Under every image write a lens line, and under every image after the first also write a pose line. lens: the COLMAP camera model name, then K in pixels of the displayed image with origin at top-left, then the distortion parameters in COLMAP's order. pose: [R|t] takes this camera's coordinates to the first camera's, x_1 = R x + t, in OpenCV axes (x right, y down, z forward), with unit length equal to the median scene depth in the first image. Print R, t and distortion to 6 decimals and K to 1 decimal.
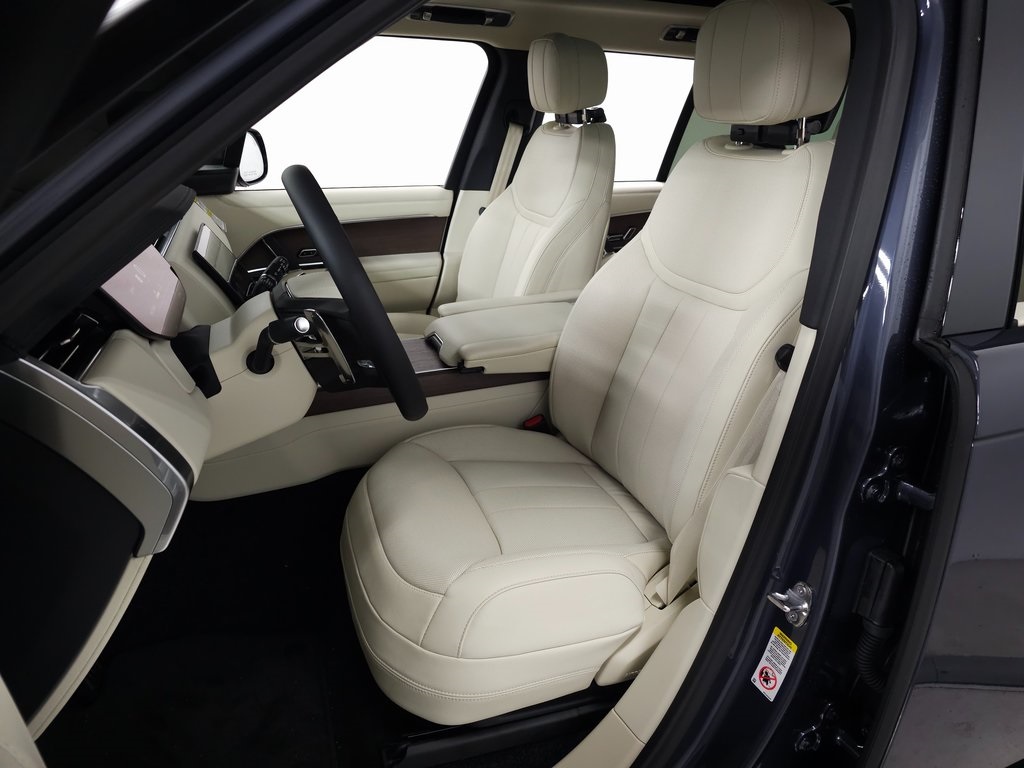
lens RADIAL K [[697.0, 0, 512.0], [0, 697.0, 384.0], [0, 0, 1]] dist [0.041535, -0.044523]
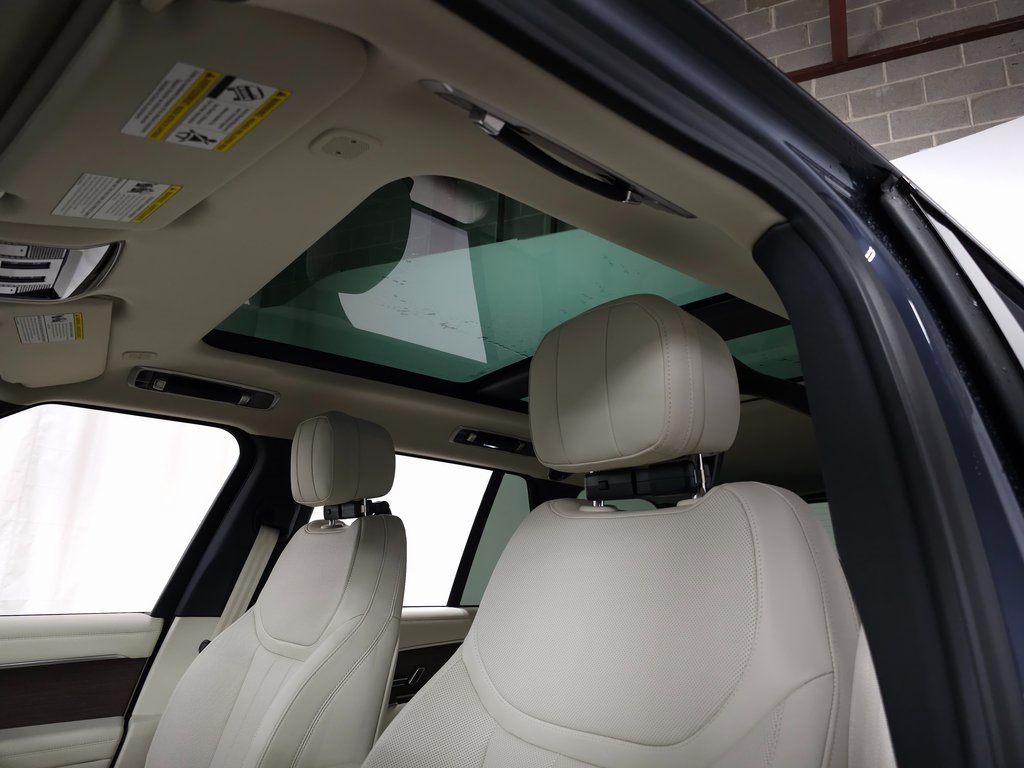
lens RADIAL K [[697.0, 0, 512.0], [0, 697.0, 384.0], [0, 0, 1]] dist [0.041535, -0.044523]
pose [[0.949421, 0.087110, 0.301682, 0.012949], [0.108192, 0.811172, -0.574713, -0.032523], [-0.294779, 0.578284, 0.760719, 0.262644]]
